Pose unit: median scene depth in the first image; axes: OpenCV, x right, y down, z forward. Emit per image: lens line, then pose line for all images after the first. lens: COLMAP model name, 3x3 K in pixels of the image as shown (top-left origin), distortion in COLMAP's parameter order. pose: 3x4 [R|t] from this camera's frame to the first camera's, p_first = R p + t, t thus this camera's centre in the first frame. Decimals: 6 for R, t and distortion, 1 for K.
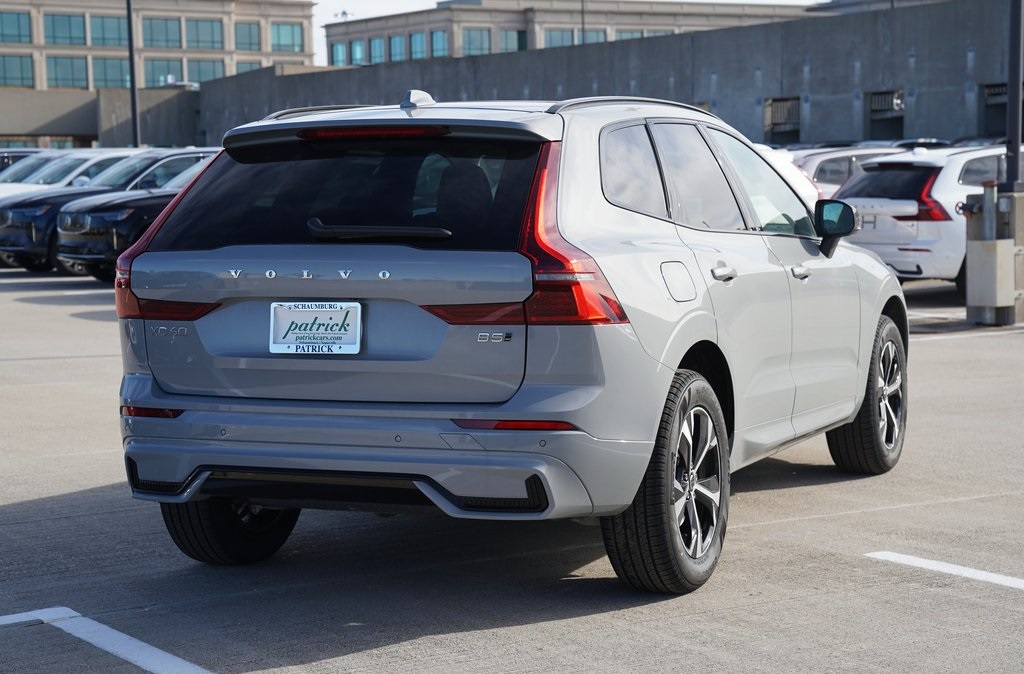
lens RADIAL K [[1819.3, 0, 512.3], [0, 1819.3, 335.3], [0, 0, 1]] dist [0.173081, 0.000000]
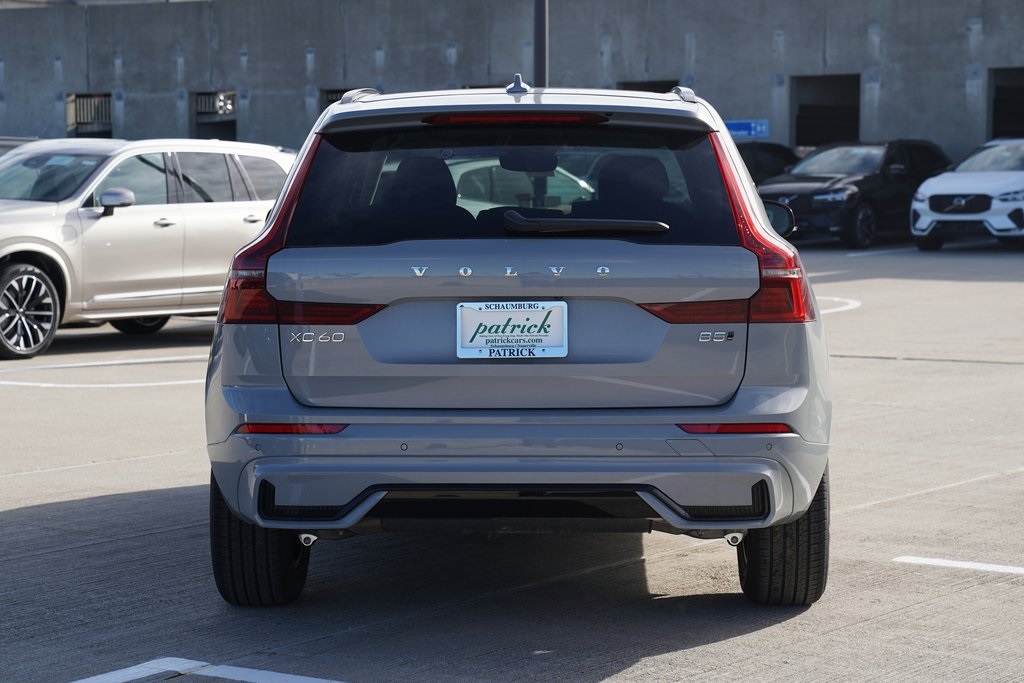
lens RADIAL K [[2039.4, 0, 511.7], [0, 2039.4, 344.6], [0, 0, 1]] dist [0.347960, 0.000000]
pose [[0.941556, -0.014398, 0.336548, -0.455335], [0.017583, 0.999825, -0.006420, 0.010026], [-0.336397, 0.011962, 0.941644, 0.031446]]
